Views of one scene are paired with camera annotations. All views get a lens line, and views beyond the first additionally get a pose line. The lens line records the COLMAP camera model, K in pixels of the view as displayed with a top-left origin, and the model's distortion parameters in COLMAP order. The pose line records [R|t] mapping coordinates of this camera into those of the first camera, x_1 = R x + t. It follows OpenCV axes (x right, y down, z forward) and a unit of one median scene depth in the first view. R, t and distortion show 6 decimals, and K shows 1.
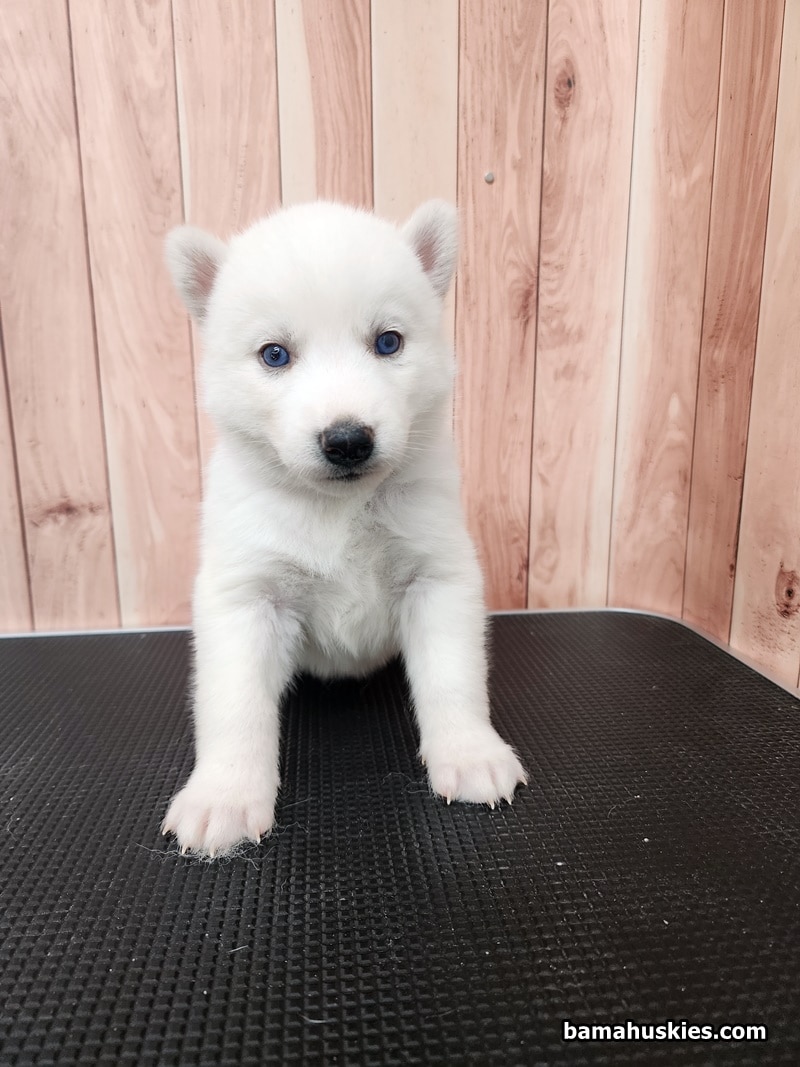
lens RADIAL K [[716.0, 0, 404.7], [0, 716.0, 536.8], [0, 0, 1]] dist [-0.011336, -0.015007]
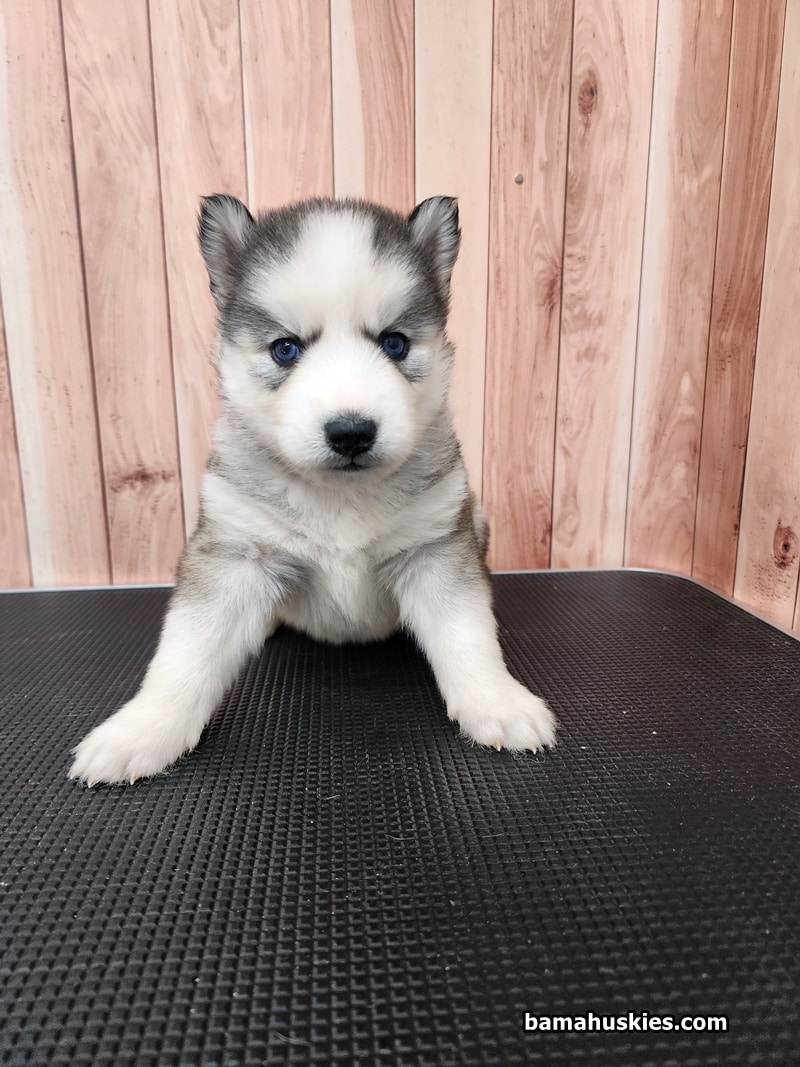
lens RADIAL K [[716.0, 0, 397.6], [0, 716.0, 533.6], [0, 0, 1]] dist [-0.011336, -0.015007]
pose [[0.999531, 0.003833, -0.030376, -0.036385], [-0.003512, 0.999937, 0.010627, 0.040899], [0.030415, -0.010515, 0.999482, -0.129027]]
